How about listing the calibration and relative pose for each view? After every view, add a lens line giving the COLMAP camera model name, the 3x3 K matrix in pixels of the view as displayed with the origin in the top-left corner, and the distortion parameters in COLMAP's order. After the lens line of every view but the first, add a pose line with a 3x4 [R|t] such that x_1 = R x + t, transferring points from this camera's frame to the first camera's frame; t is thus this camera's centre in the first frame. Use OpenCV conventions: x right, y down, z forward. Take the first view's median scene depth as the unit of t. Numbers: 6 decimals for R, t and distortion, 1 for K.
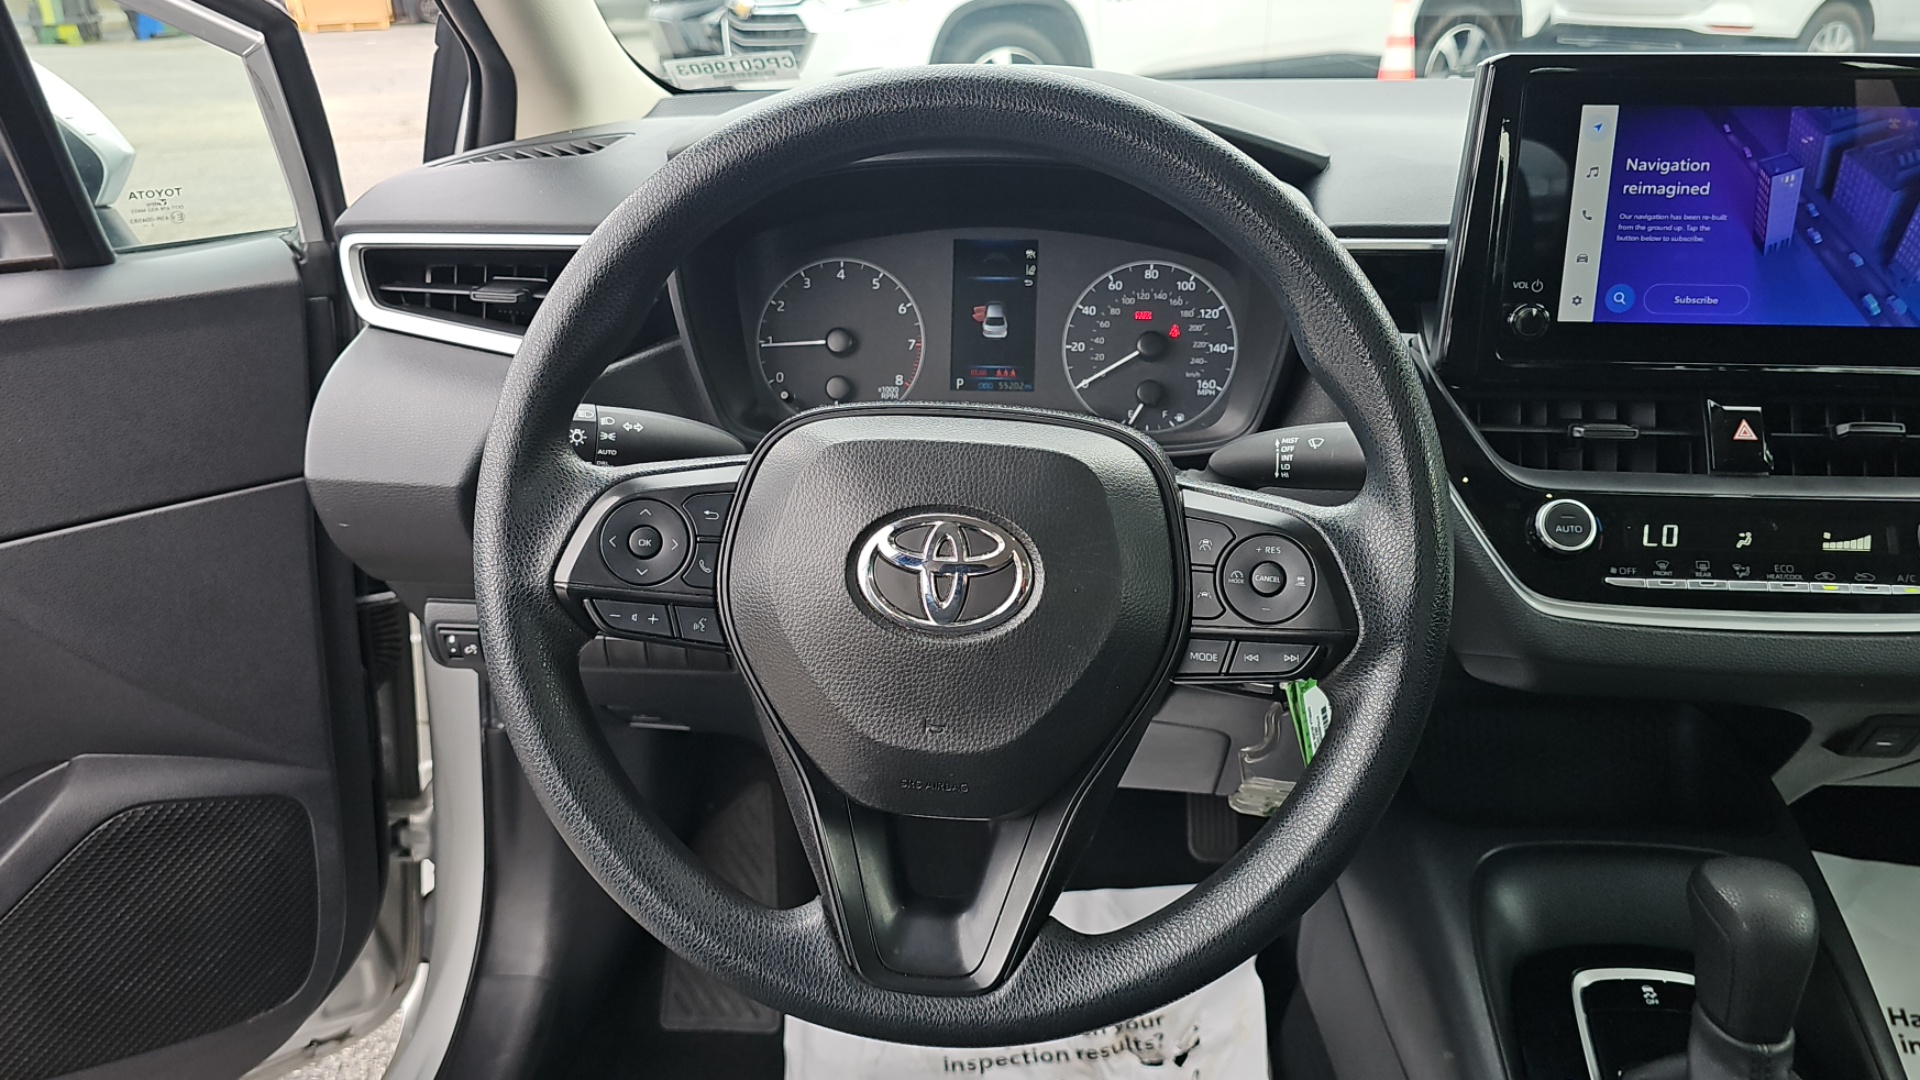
lens RADIAL K [[1407.0, 0, 960.0], [0, 1407.0, 540.0], [0, 0, 1]] dist [0.080821, -0.121302]
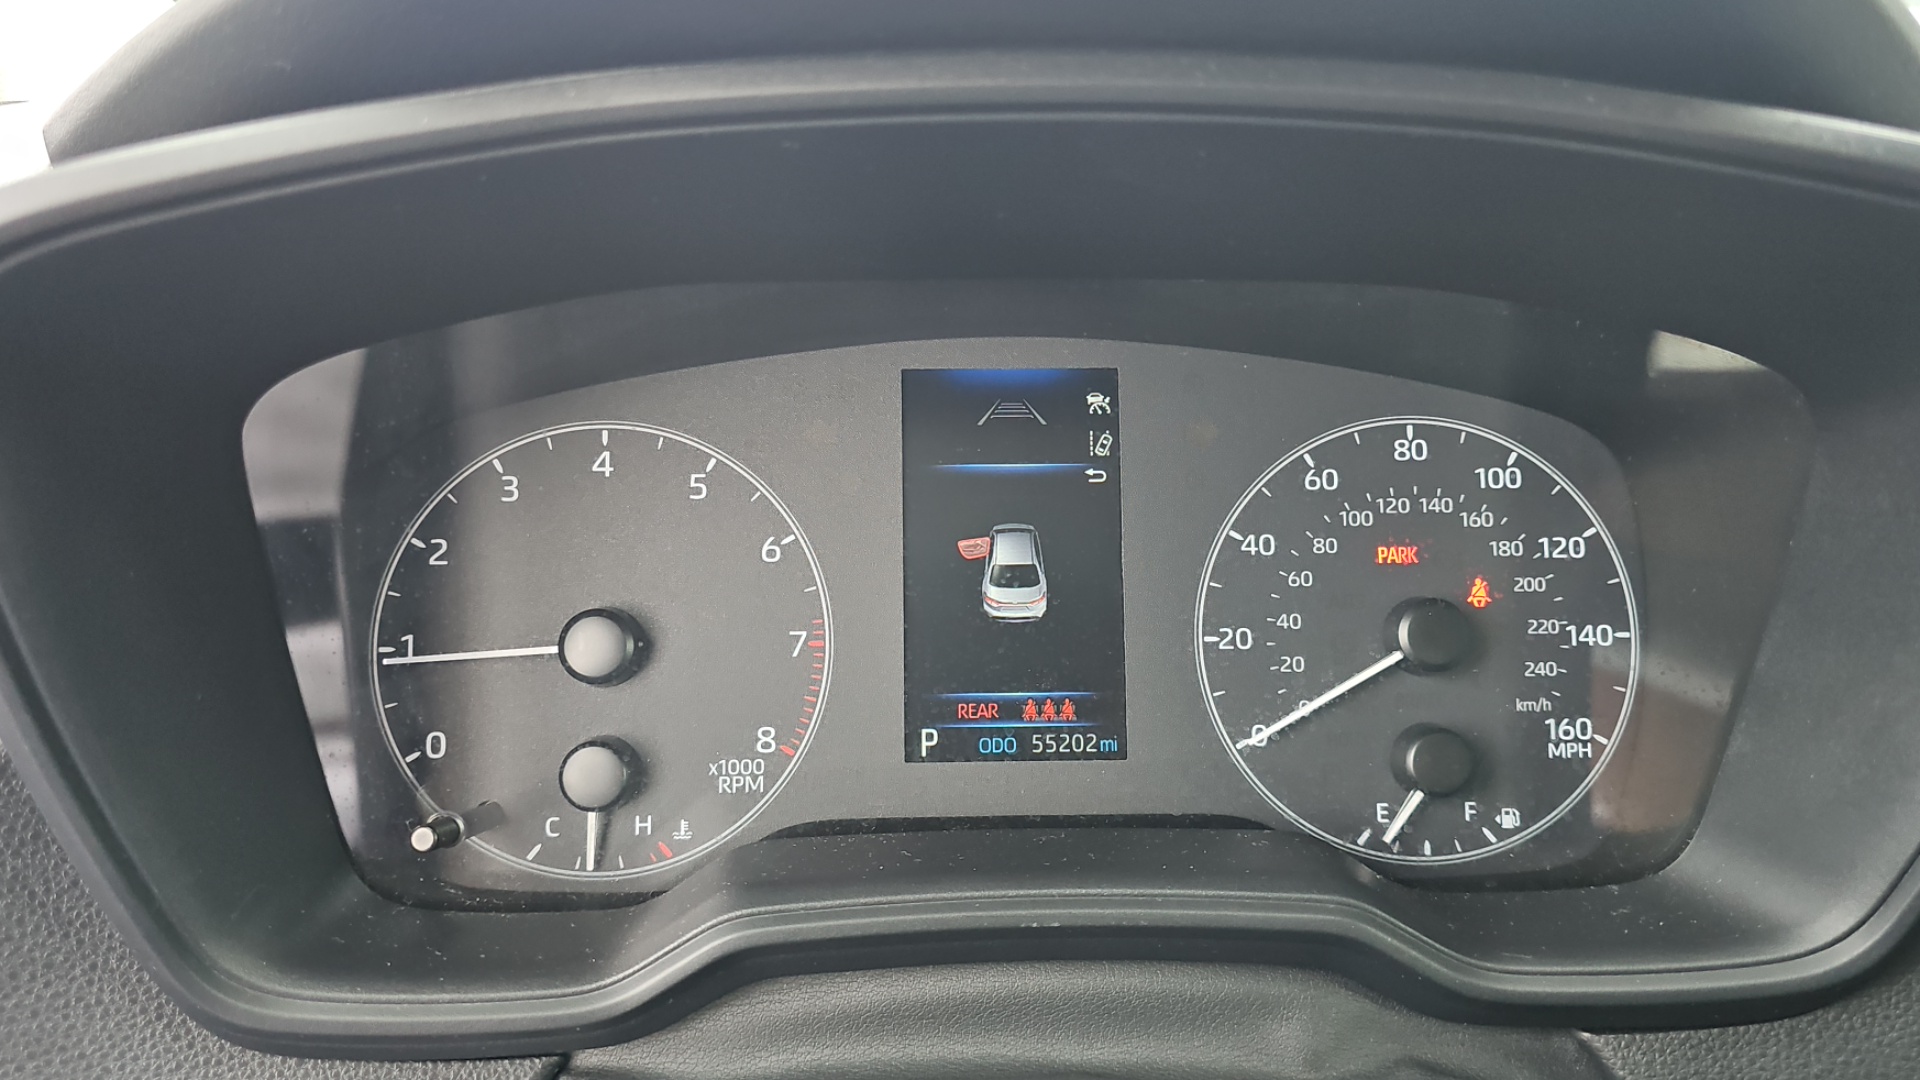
lens RADIAL K [[1334.5, 0, 921.8], [0, 1334.5, 548.5], [0, 0, 1]] dist [0.019818, -0.060714]
pose [[0.993807, -0.026737, 0.107853, -0.049393], [0.035243, 0.996350, -0.077750, -0.170036], [-0.105380, 0.081070, 0.991122, 0.806282]]
